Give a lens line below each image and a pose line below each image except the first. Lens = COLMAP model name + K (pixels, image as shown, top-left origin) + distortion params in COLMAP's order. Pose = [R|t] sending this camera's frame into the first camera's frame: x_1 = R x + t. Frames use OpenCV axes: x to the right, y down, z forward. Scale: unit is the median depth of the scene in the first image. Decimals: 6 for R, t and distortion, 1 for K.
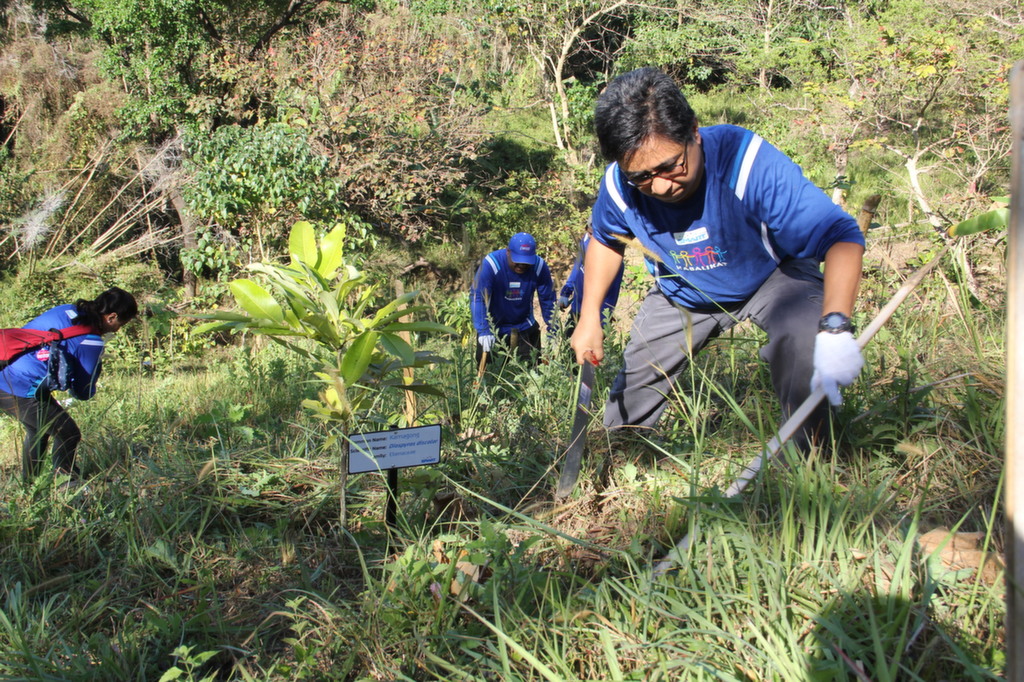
lens RADIAL K [[1085.9, 0, 511.0], [0, 1085.9, 348.2], [0, 0, 1]] dist [-0.093816, 0.318201]
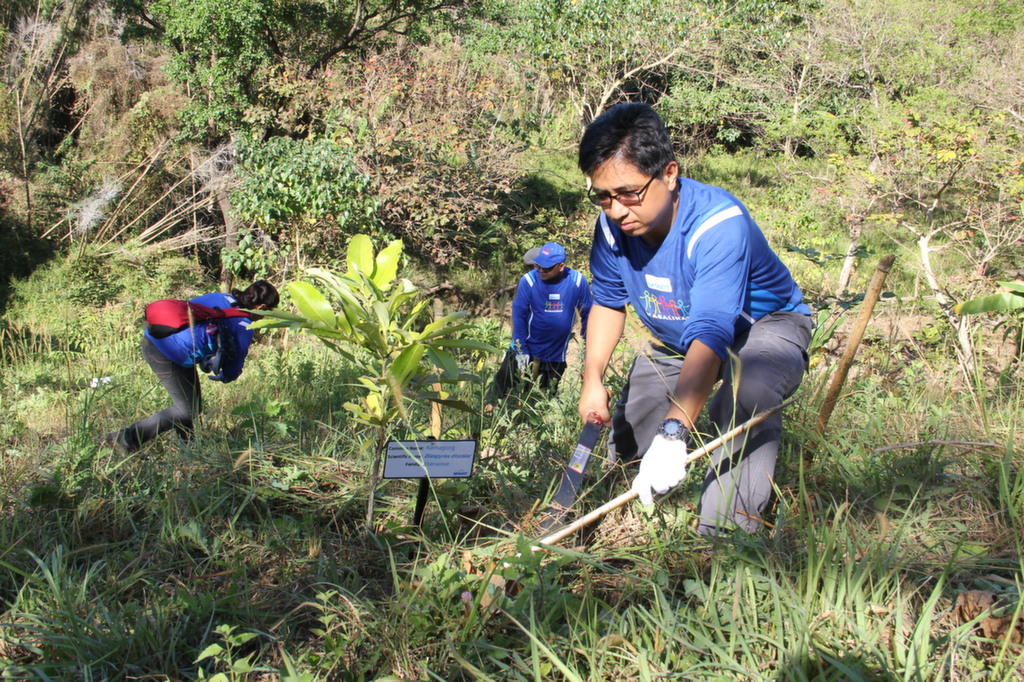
lens RADIAL K [[1038.4, 0, 507.5], [0, 1038.4, 344.7], [0, 0, 1]] dist [-0.105635, 0.279082]
pose [[0.994048, 0.107735, -0.016186, -0.002303], [-0.108163, 0.993727, -0.028408, 0.000347], [0.013024, 0.029990, 0.999465, 0.000310]]
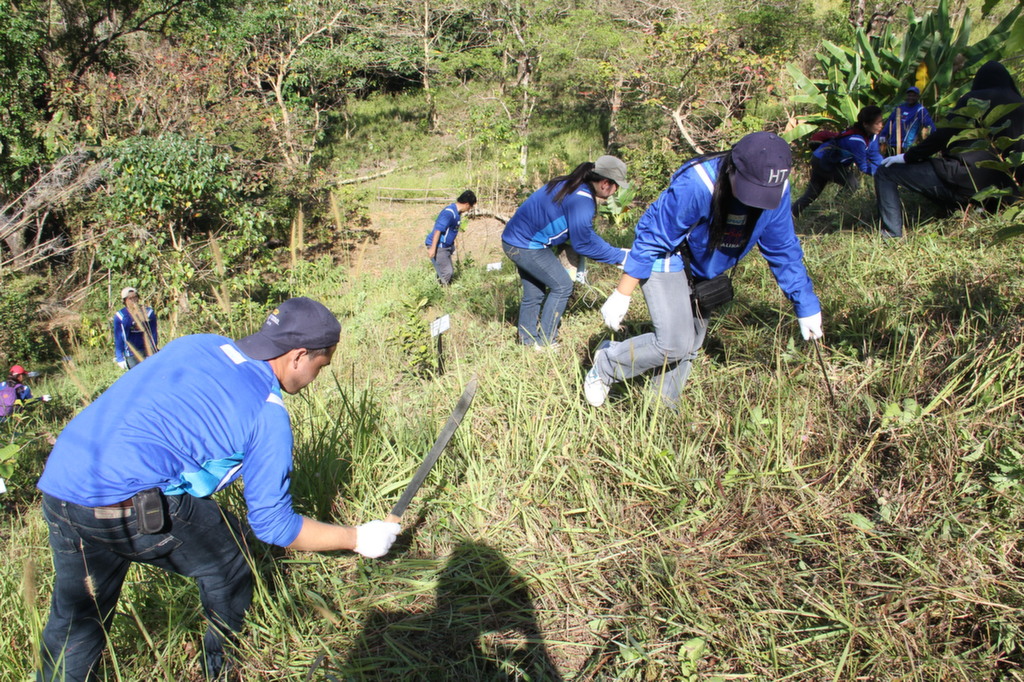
lens RADIAL K [[926.4, 0, 514.3], [0, 926.4, 351.0], [0, 0, 1]] dist [-0.145454, 0.186932]
pose [[0.914380, -0.172724, 0.366163, -0.229205], [0.162682, 0.984951, 0.058366, 0.023379], [-0.370734, 0.006200, 0.928718, -0.036998]]
